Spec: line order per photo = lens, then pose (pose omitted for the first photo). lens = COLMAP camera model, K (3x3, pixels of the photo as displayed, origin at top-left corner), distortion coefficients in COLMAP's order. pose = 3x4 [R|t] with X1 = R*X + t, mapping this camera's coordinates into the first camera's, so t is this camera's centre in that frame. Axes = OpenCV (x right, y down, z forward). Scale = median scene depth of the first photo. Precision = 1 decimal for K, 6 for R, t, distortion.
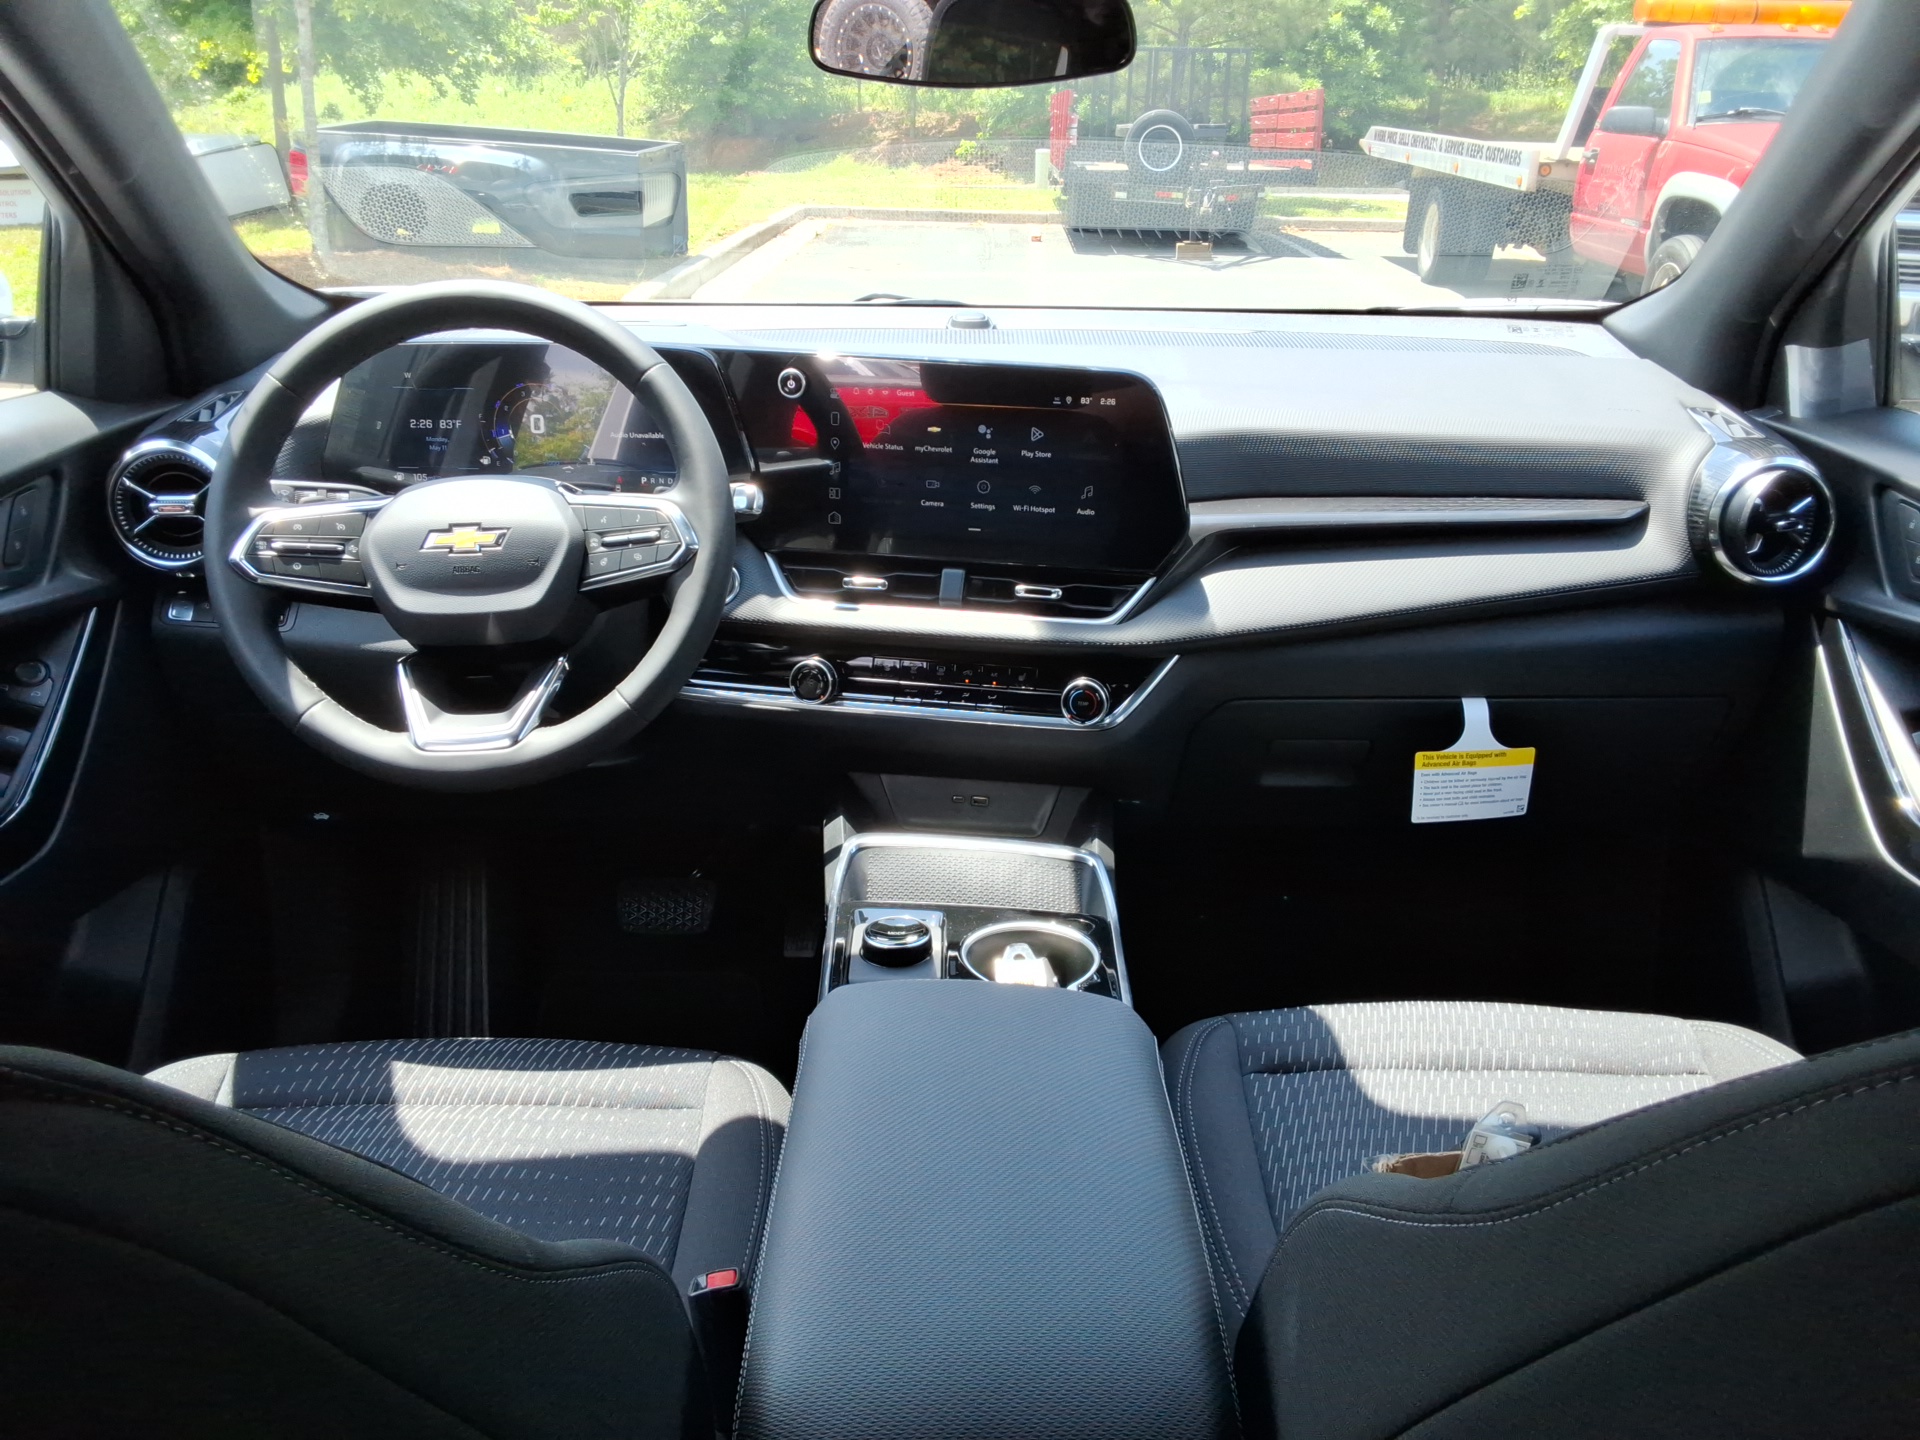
lens RADIAL K [[1545.3, 0, 980.5], [0, 1545.3, 705.9], [0, 0, 1]] dist [0.099620, -0.151963]
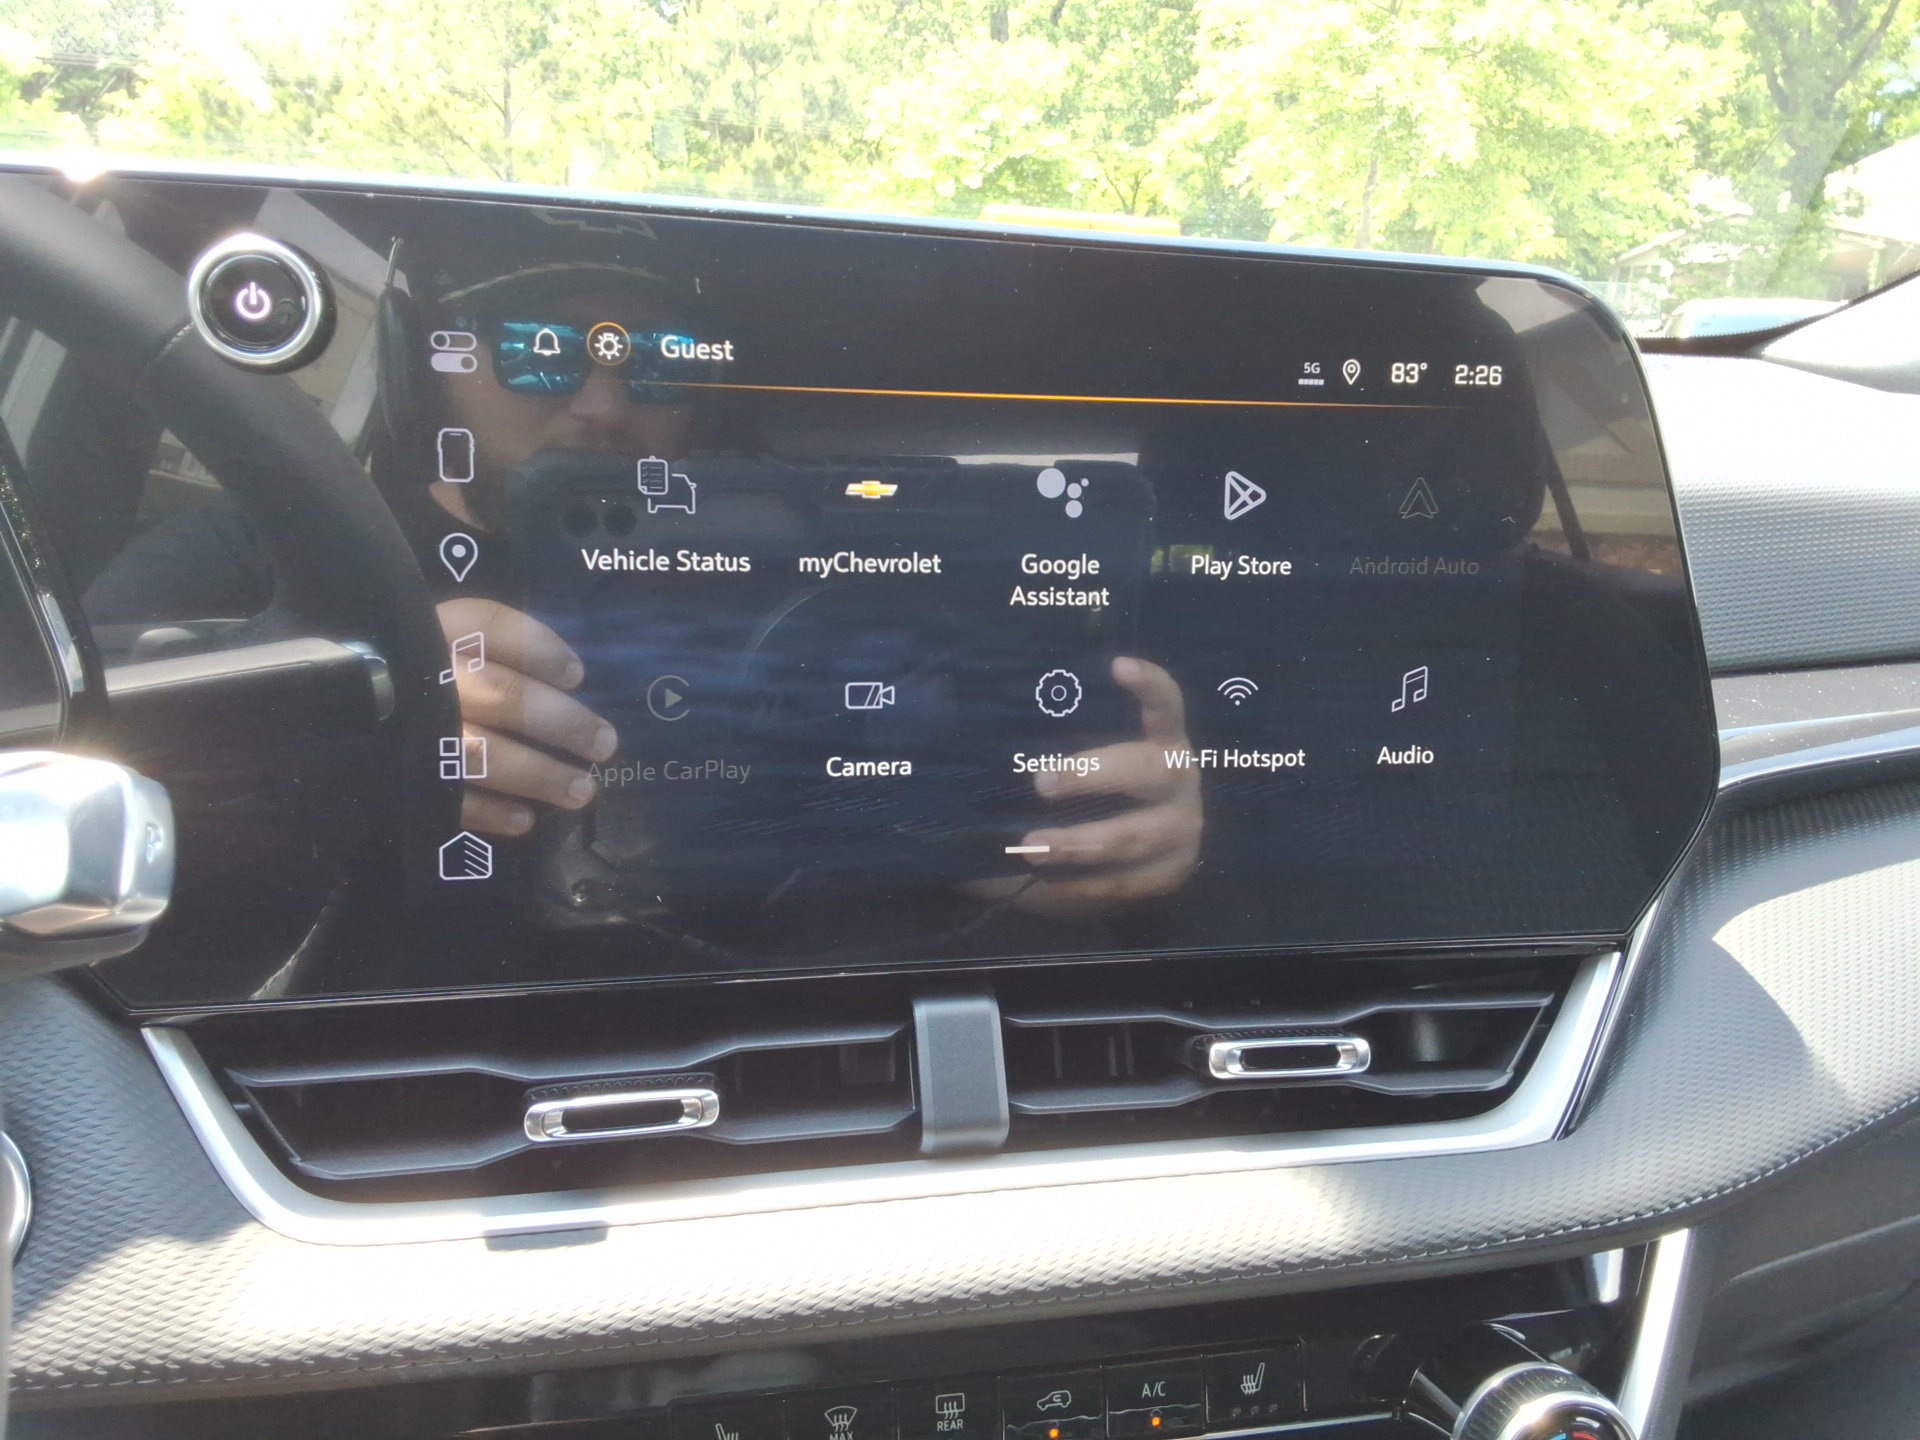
lens RADIAL K [[1545.3, 0, 975.4], [0, 1545.3, 705.8], [0, 0, 1]] dist [0.099620, -0.151963]
pose [[0.916044, -0.065080, 0.395762, -0.117993], [0.115763, 0.987654, -0.105537, -0.110930], [-0.384007, 0.142491, 0.912269, 0.748724]]
